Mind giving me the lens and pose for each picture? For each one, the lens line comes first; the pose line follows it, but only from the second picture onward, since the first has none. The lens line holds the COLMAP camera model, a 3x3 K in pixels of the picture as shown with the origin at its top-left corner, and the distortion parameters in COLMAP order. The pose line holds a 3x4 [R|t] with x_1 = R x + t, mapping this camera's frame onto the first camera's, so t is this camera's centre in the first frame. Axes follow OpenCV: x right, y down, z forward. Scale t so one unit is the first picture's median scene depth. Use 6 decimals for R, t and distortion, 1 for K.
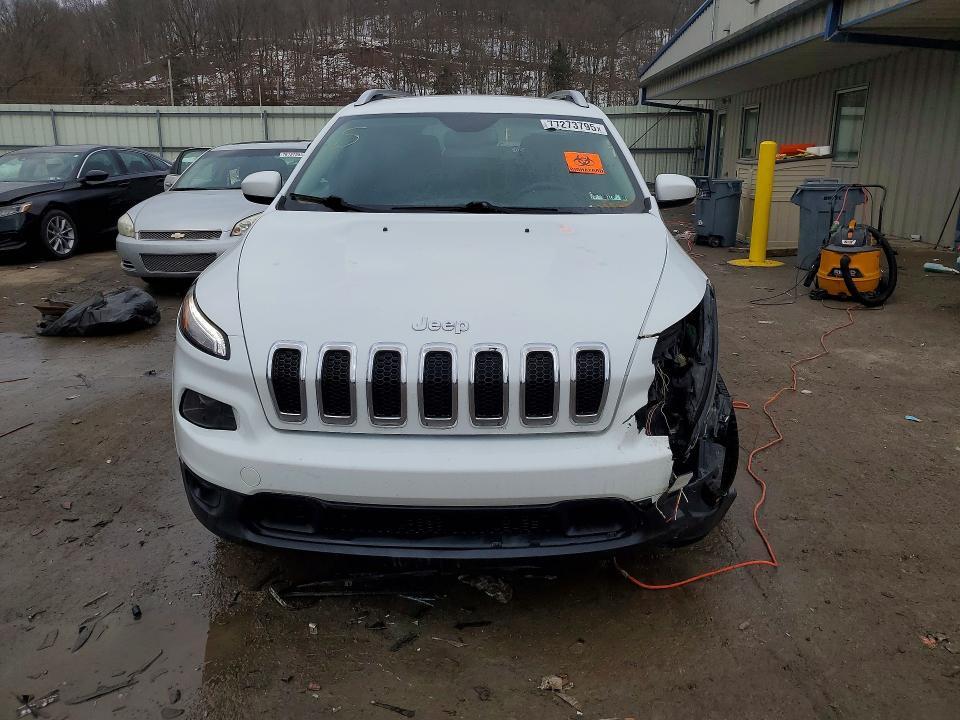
lens RADIAL K [[700.4, 0, 477.6], [0, 700.4, 357.0], [0, 0, 1]] dist [0.011948, 0.003511]
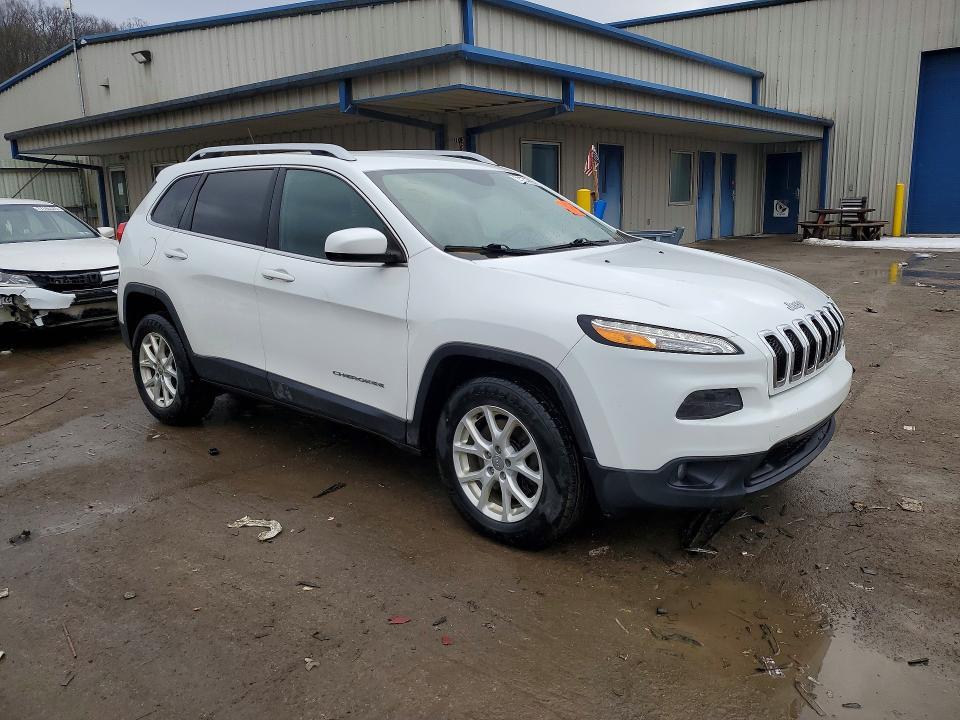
lens RADIAL K [[700.4, 0, 477.6], [0, 700.4, 357.0], [0, 0, 1]] dist [0.011948, 0.003511]
pose [[0.651215, -0.191338, 0.734377, -0.663209], [0.245056, 0.968872, 0.035129, -0.063732], [-0.718239, 0.157087, 0.677832, 0.188850]]
